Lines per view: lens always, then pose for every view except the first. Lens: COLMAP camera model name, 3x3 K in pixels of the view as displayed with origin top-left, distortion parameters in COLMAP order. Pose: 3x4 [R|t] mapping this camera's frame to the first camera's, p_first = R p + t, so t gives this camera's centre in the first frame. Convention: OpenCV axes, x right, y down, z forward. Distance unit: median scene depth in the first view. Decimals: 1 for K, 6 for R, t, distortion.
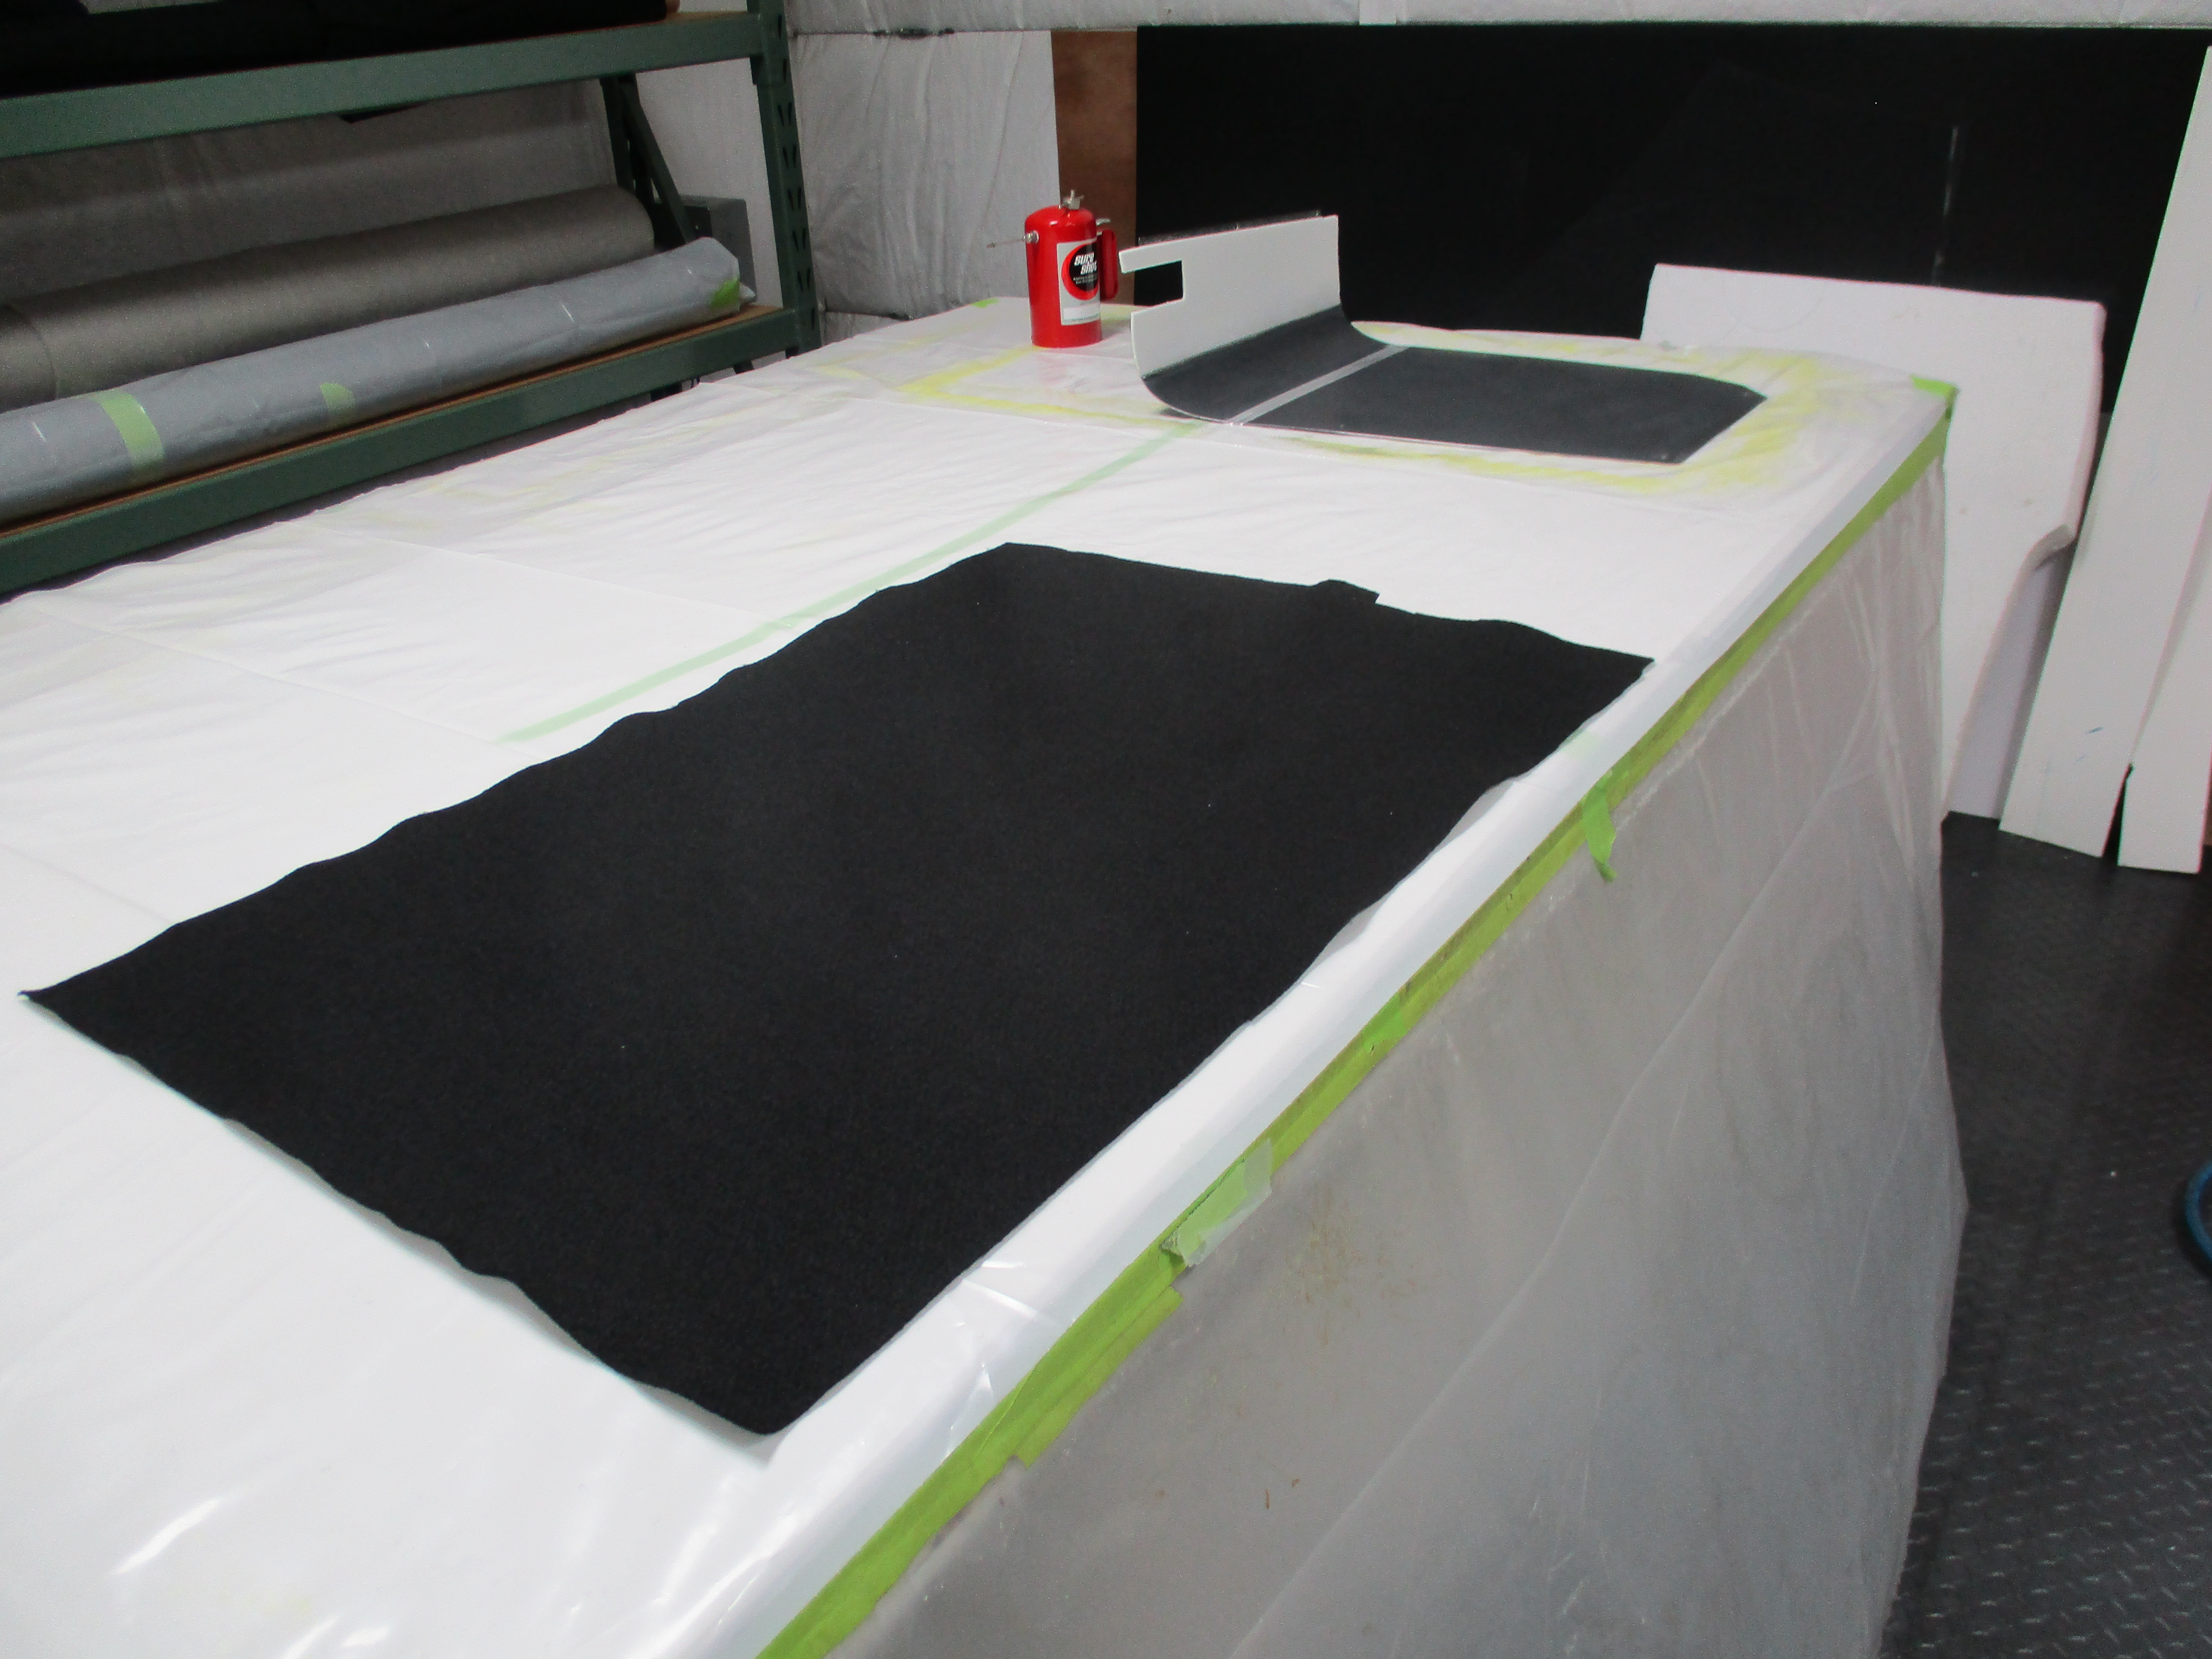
lens RADIAL K [[1840.8, 0, 1113.4], [0, 1840.8, 825.1], [0, 0, 1]] dist [-0.022011, 0.009630]
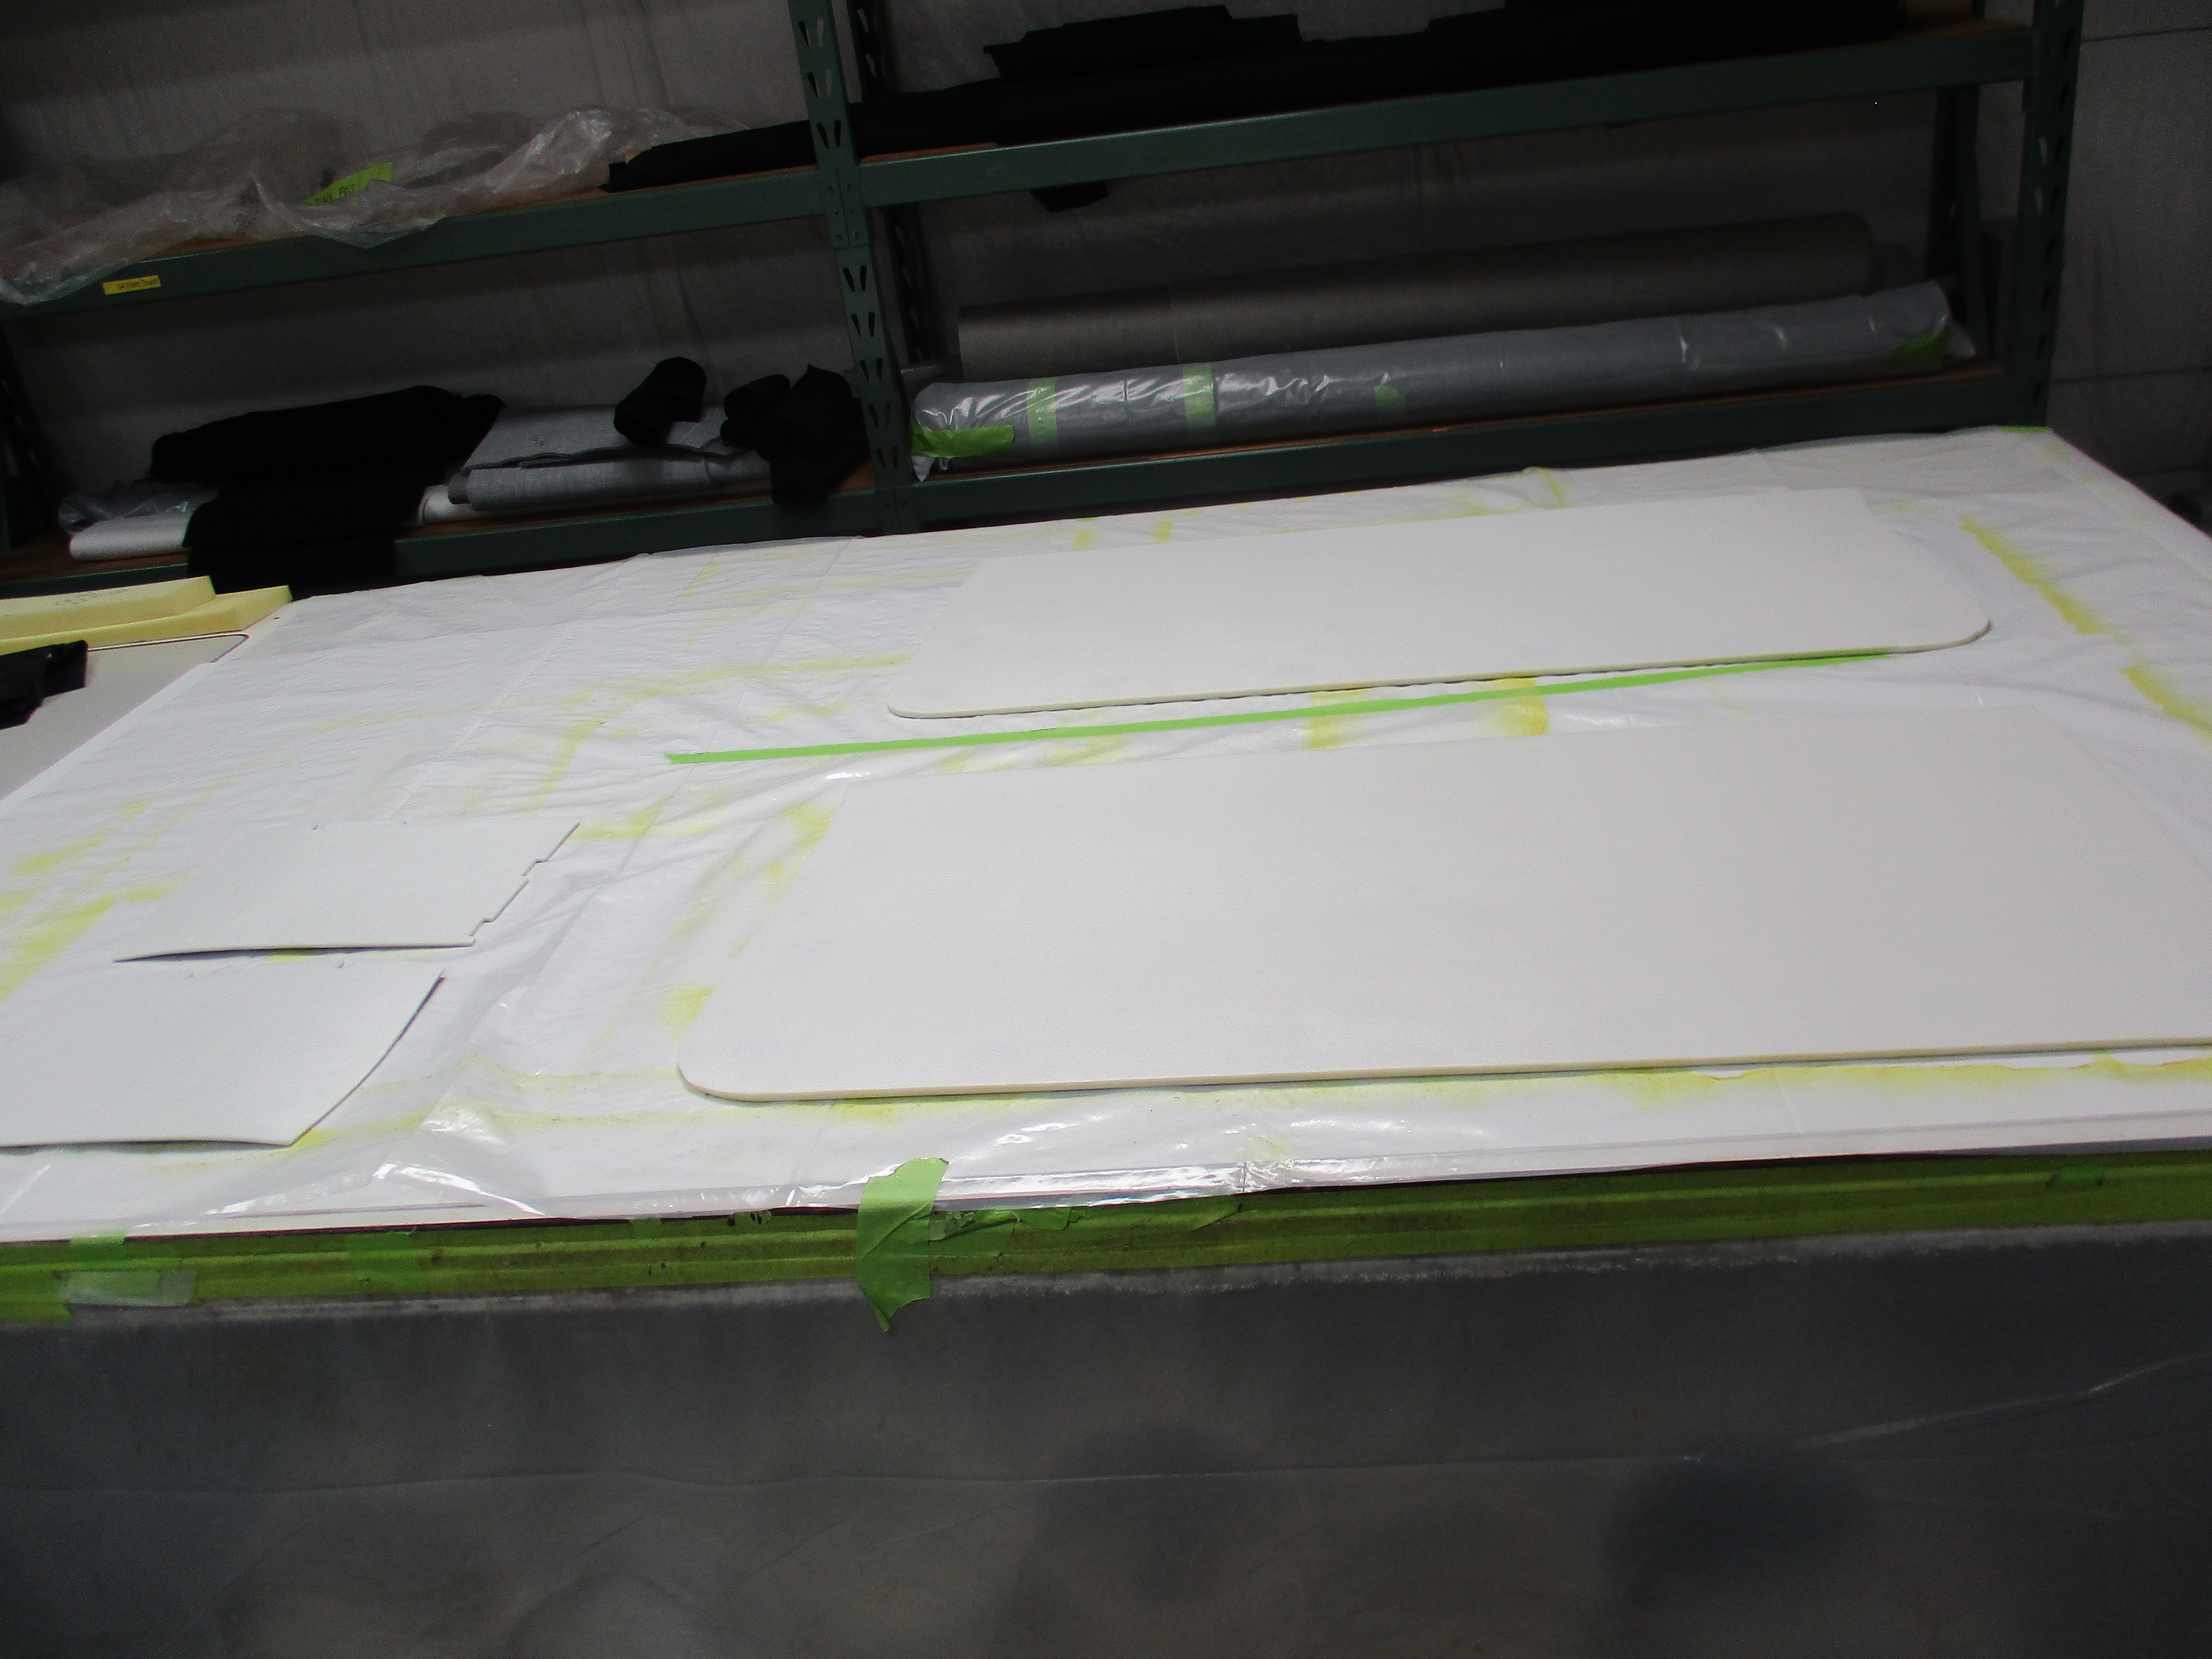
lens RADIAL K [[1840.8, 0, 1113.4], [0, 1840.8, 825.1], [0, 0, 1]] dist [-0.022011, 0.009630]
pose [[0.492320, 0.373514, -0.786199, 0.365635], [-0.308184, 0.919536, 0.243876, -0.175425], [0.814029, 0.122229, 0.567817, 0.222646]]
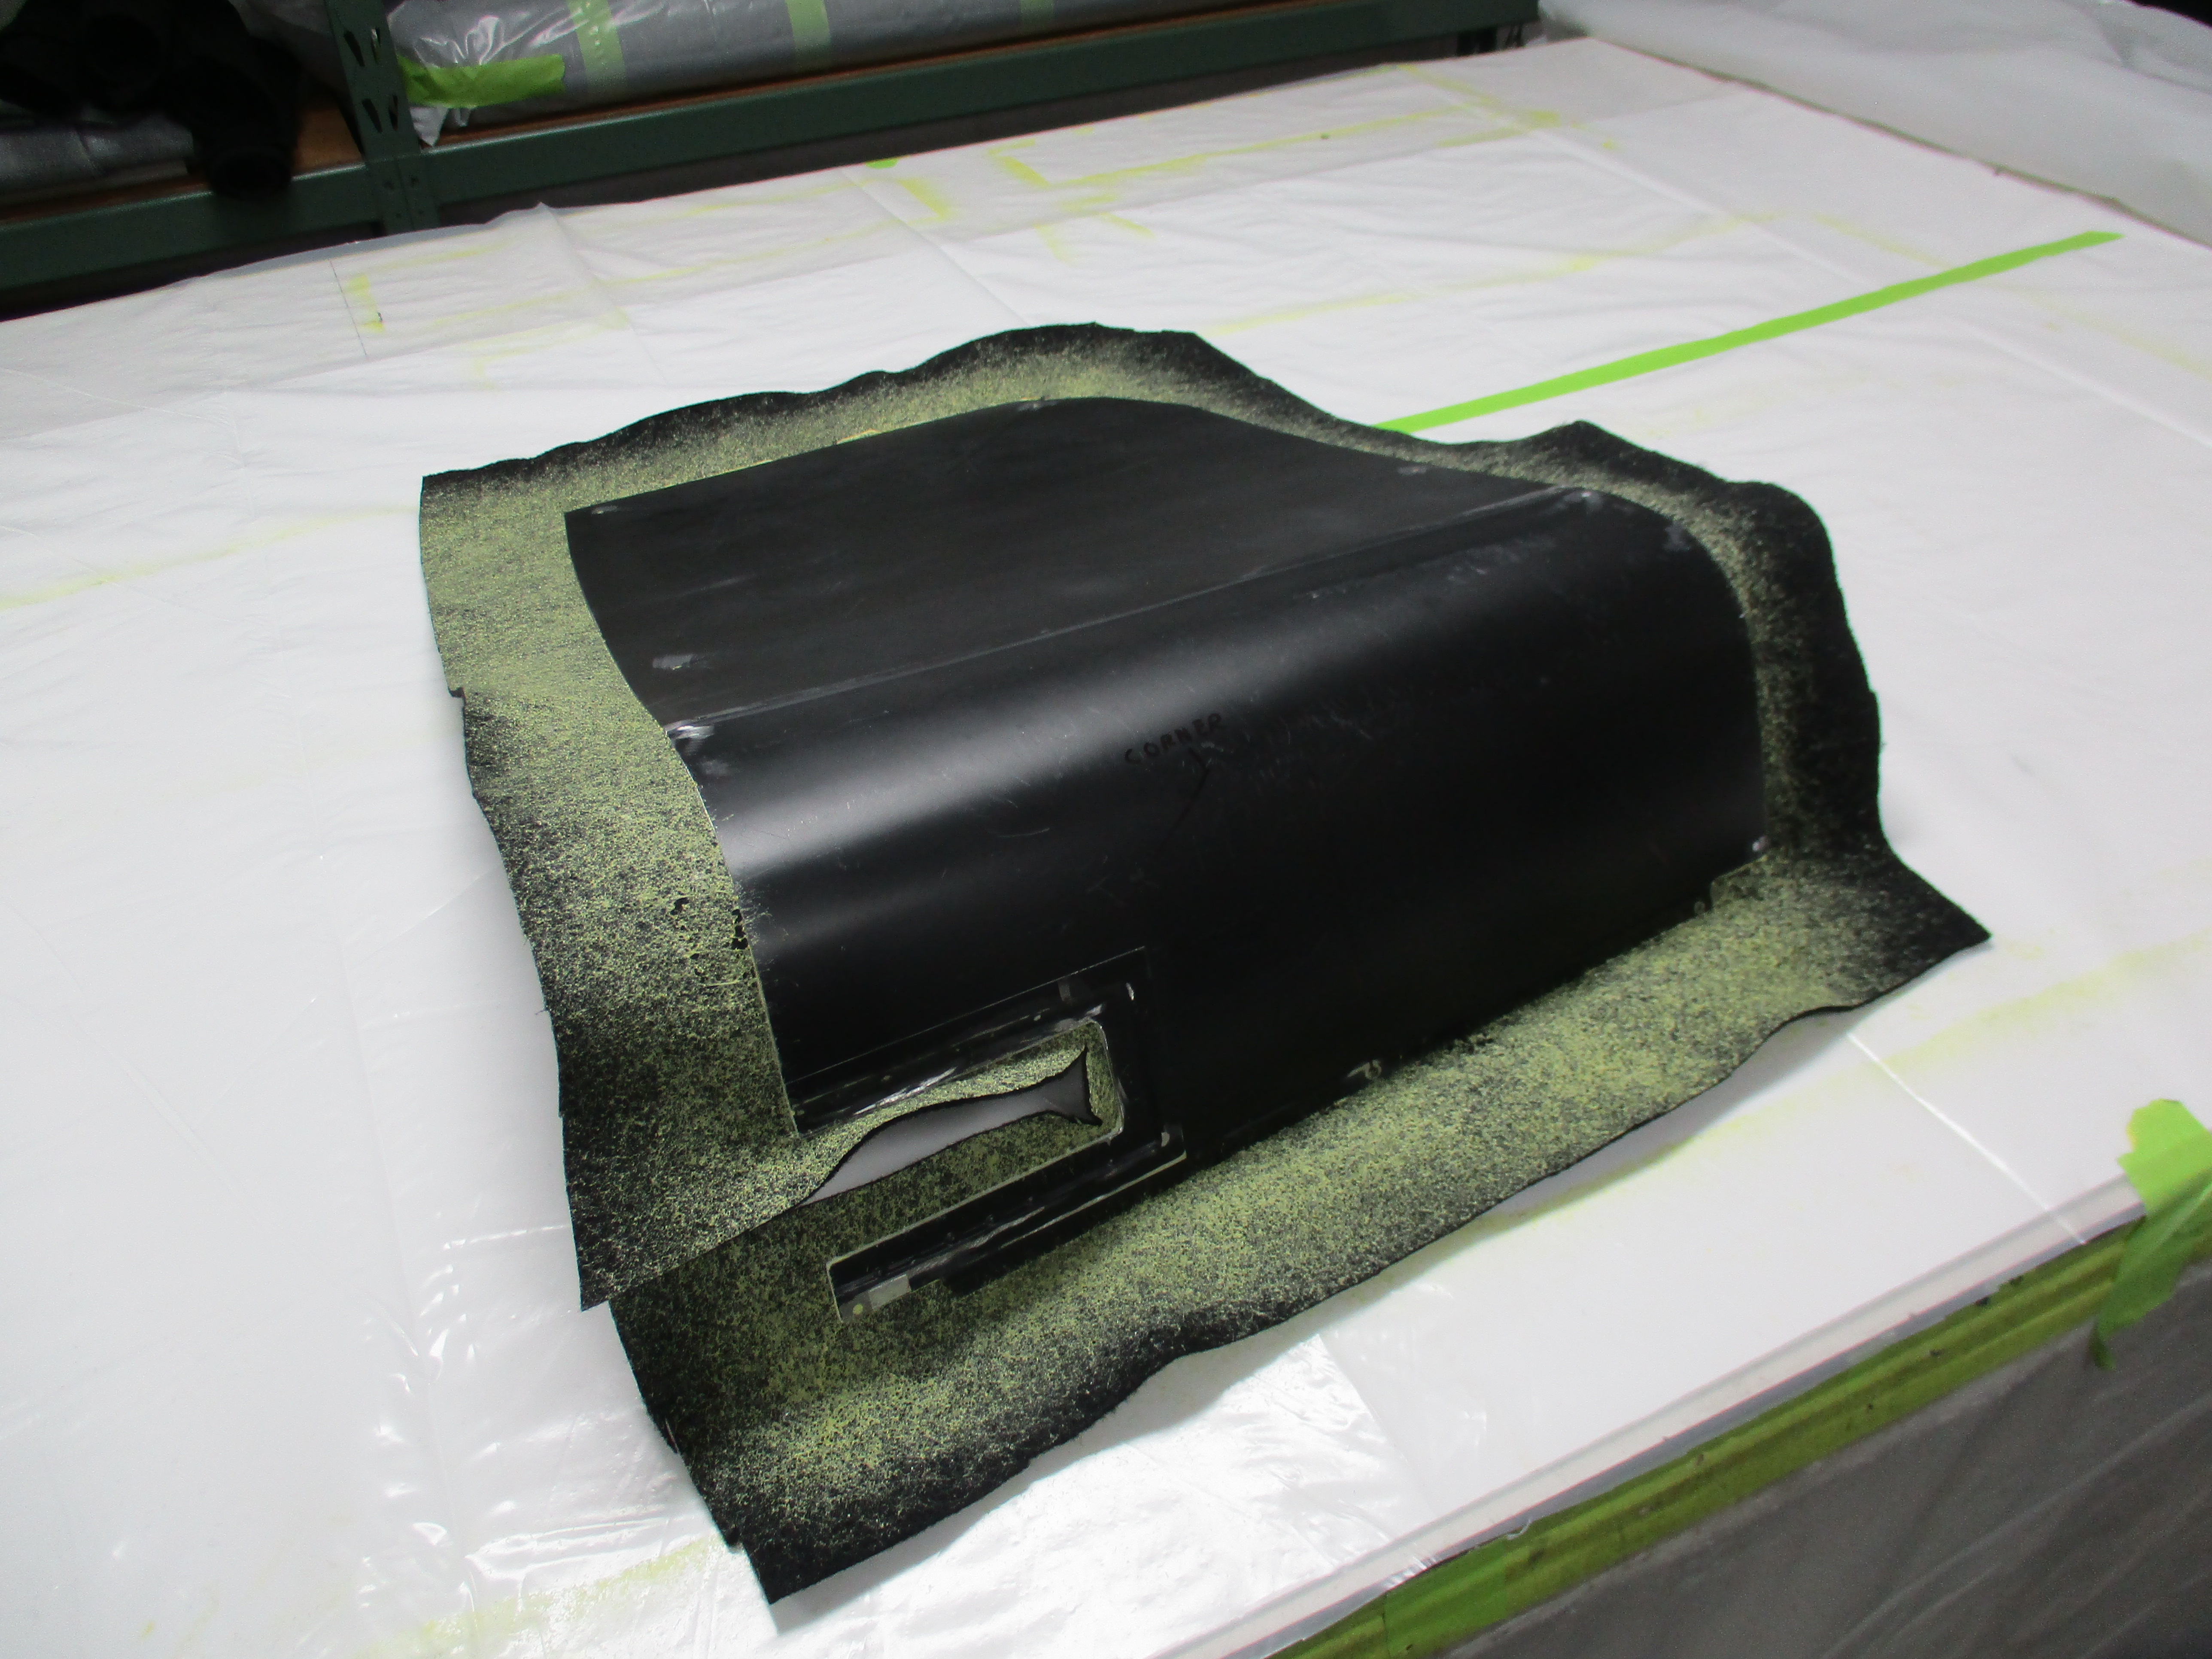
lens RADIAL K [[1840.8, 0, 1113.4], [0, 1840.8, 825.1], [0, 0, 1]] dist [-0.022011, 0.009630]
pose [[0.861727, 0.328536, -0.386640, 0.063387], [-0.243074, 0.936223, 0.253774, -0.077329], [0.445355, -0.124702, 0.886627, 0.152823]]
